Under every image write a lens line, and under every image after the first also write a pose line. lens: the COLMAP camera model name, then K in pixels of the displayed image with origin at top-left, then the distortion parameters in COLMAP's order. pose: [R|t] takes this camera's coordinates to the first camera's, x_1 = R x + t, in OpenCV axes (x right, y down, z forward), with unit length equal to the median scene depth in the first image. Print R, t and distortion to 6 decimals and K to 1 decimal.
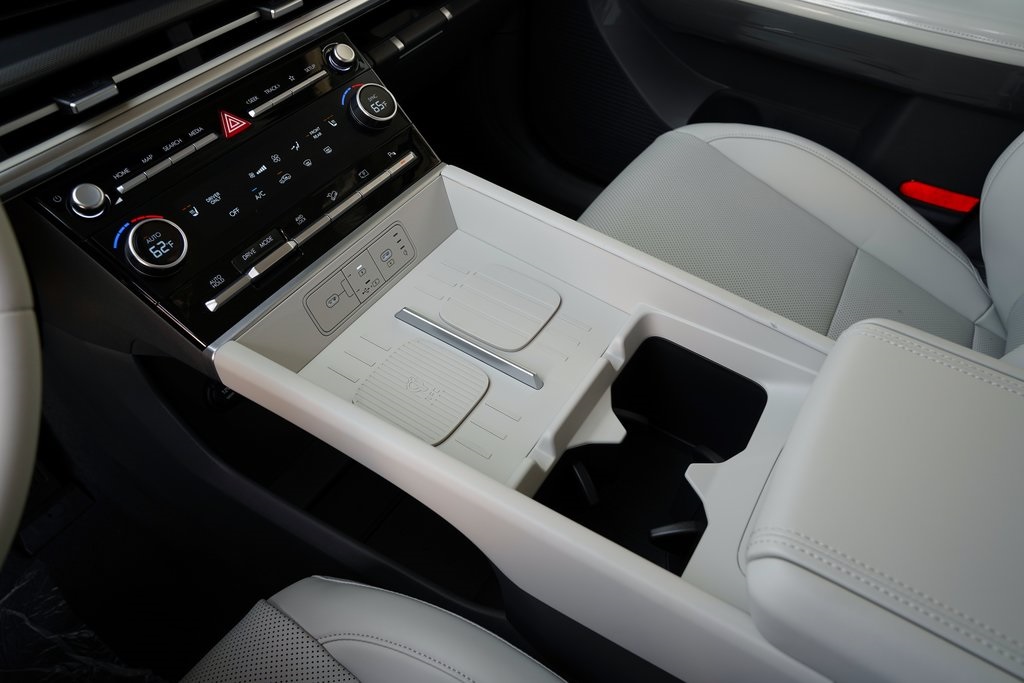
lens RADIAL K [[708.1, 0, 511.0], [0, 708.1, 337.8], [0, 0, 1]] dist [-0.131168, 0.092373]
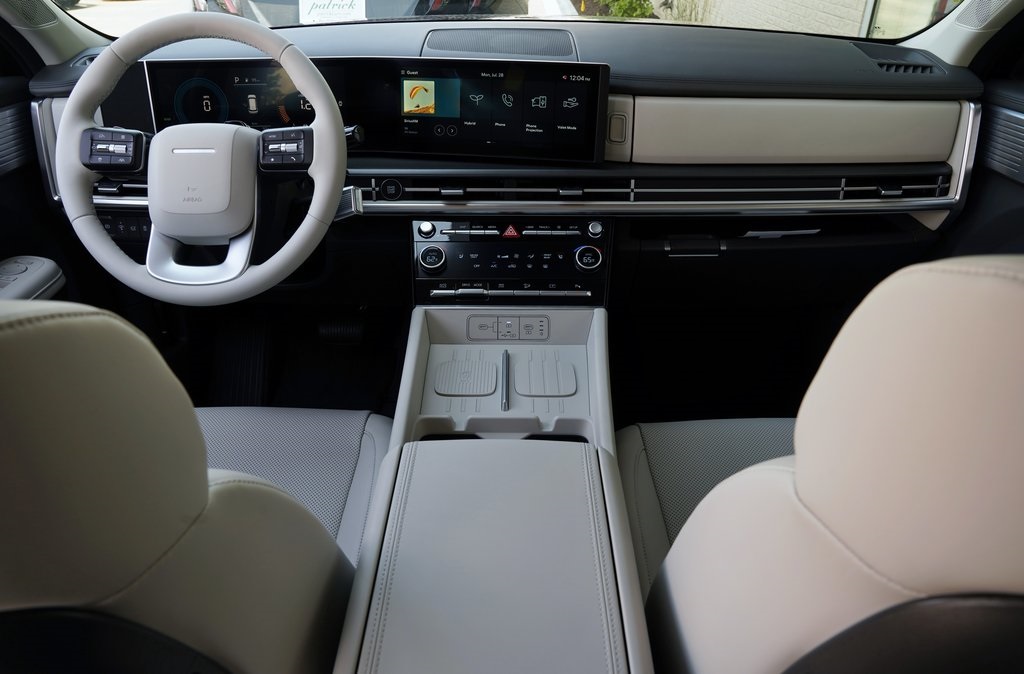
lens RADIAL K [[715.9, 0, 512.6], [0, 715.9, 334.6], [0, 0, 1]] dist [-0.134762, 0.096442]
pose [[0.535074, 0.411485, -0.737818, 1.155285], [-0.611347, 0.791360, -0.002010, -0.078317], [0.583053, 0.452139, 0.674996, -0.214720]]
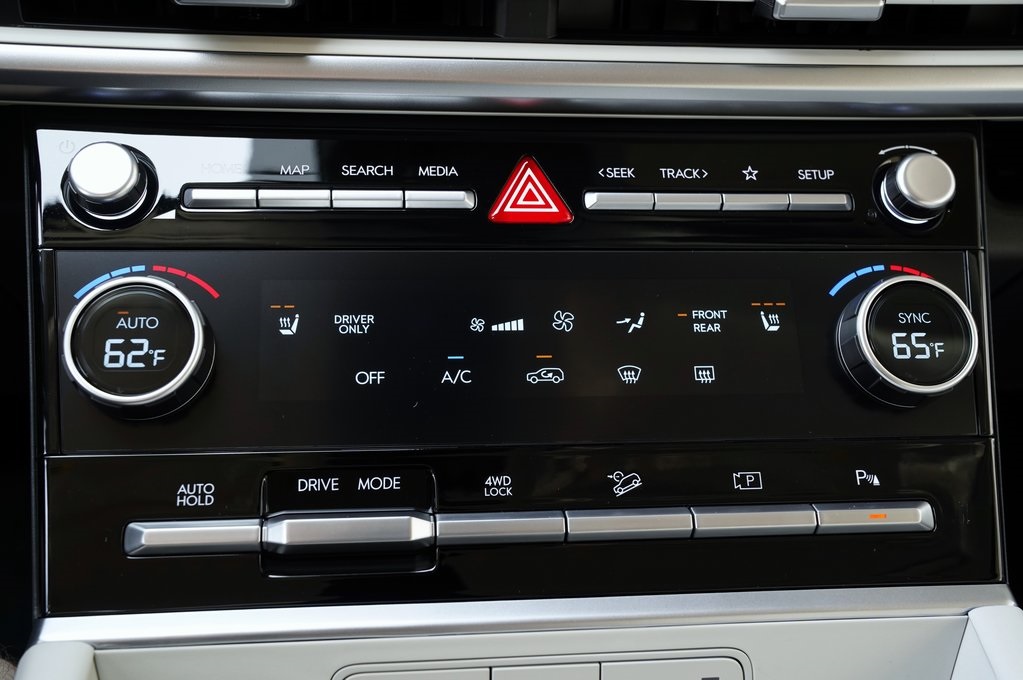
lens RADIAL K [[1106.8, 0, 511.5], [0, 1106.8, 340.0], [0, 0, 1]] dist [0.007194, 0.014264]
pose [[0.621053, 0.478164, -0.621009, 0.030742], [-0.606435, 0.795112, 0.005741, -0.232807], [0.496517, 0.373037, 0.783782, 0.498315]]
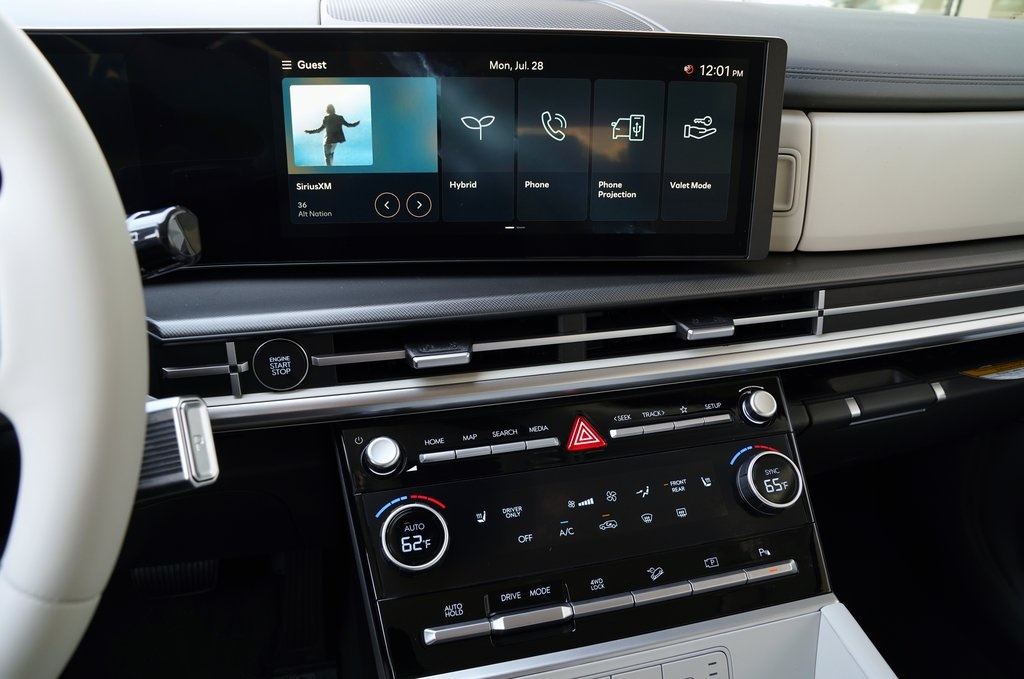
lens RADIAL K [[708.1, 0, 511.0], [0, 708.1, 335.8], [0, 0, 1]] dist [-0.131168, 0.092373]
pose [[0.725447, 0.295847, -0.621451, 0.017855], [-0.504453, 0.842802, -0.187648, -0.202276], [0.468245, 0.449622, 0.760649, 0.257255]]
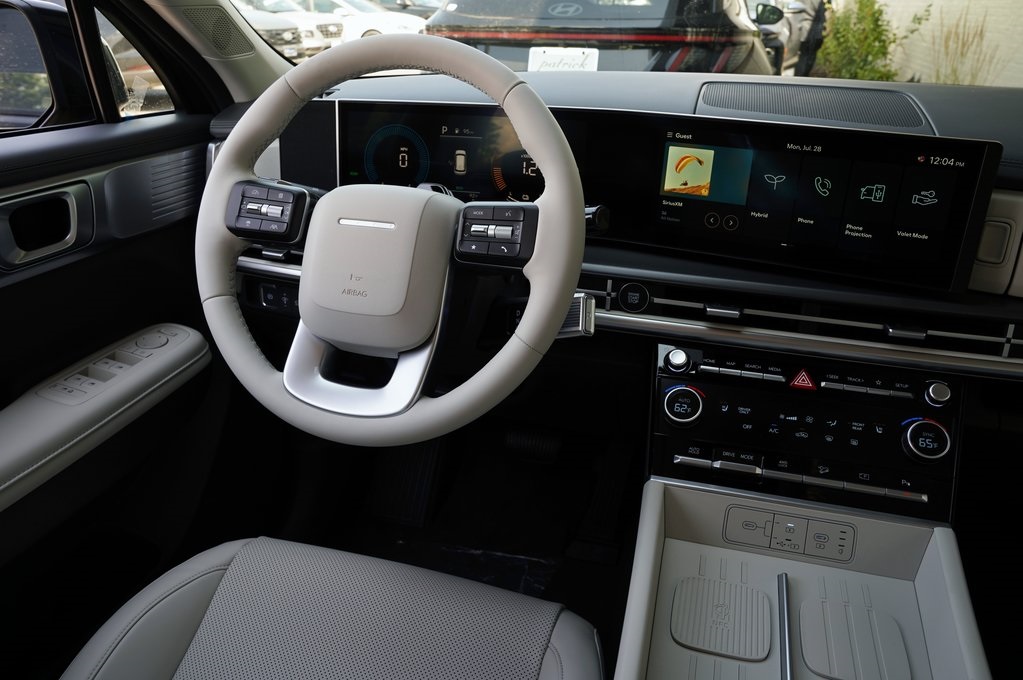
lens RADIAL K [[707.4, 0, 510.5], [0, 707.4, 336.3], [0, 0, 1]] dist [-0.131168, 0.092373]
pose [[0.268860, 0.398526, -0.876865, 0.538244], [-0.698008, 0.707940, 0.107732, -0.121313], [0.663701, 0.583094, 0.468511, -0.025617]]
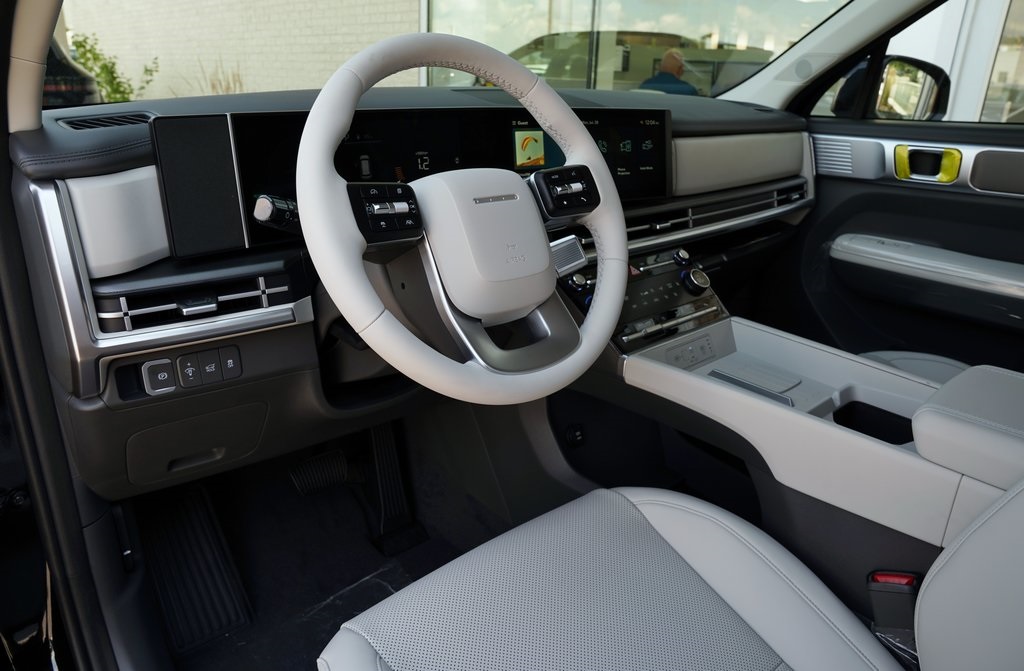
lens RADIAL K [[715.9, 0, 512.6], [0, 715.9, 333.1], [0, 0, 1]] dist [-0.134762, 0.096442]
pose [[0.964738, 0.097190, -0.244609, -0.214385], [-0.197525, 0.881555, -0.428771, 0.759671], [0.173964, 0.461969, 0.869667, -0.723799]]
